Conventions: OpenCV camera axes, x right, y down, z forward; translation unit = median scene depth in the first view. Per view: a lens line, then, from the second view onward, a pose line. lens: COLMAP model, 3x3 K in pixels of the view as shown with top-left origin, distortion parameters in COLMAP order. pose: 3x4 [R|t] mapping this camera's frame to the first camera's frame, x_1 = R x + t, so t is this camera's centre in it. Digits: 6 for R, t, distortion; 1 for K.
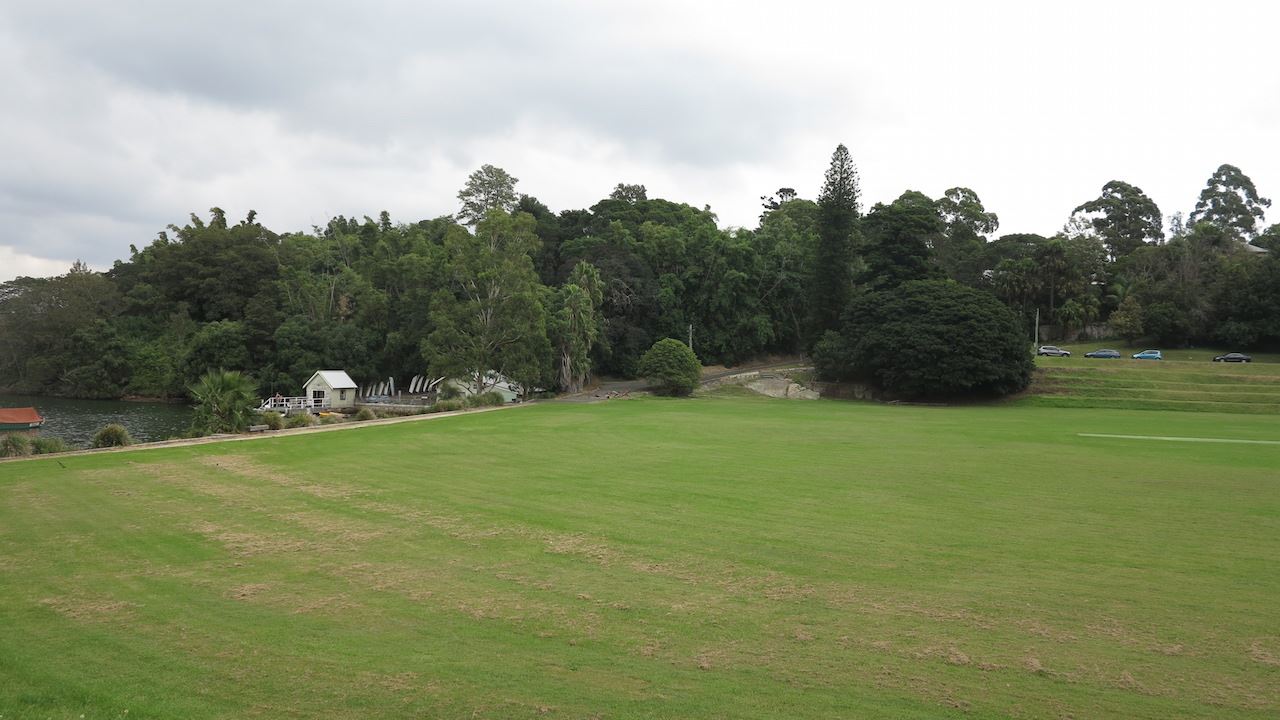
lens RADIAL K [[1077.6, 0, 643.1], [0, 1077.6, 347.9], [0, 0, 1]] dist [-0.007628, -0.012183]
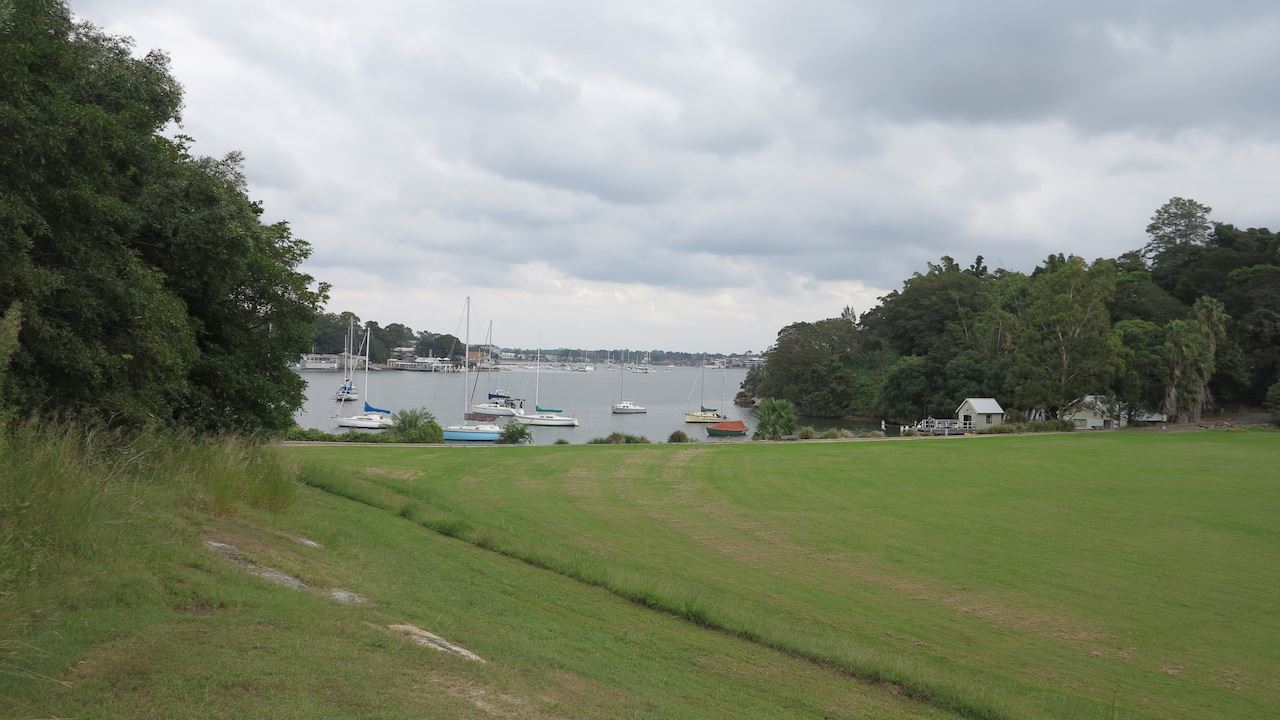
lens RADIAL K [[1077.6, 0, 650.4], [0, 1077.6, 343.8], [0, 0, 1]] dist [-0.007628, -0.012183]
pose [[0.732945, -0.020035, -0.679993, 0.219086], [0.002181, 0.999630, -0.027102, -0.006445], [0.680285, 0.018381, 0.732717, -0.096676]]
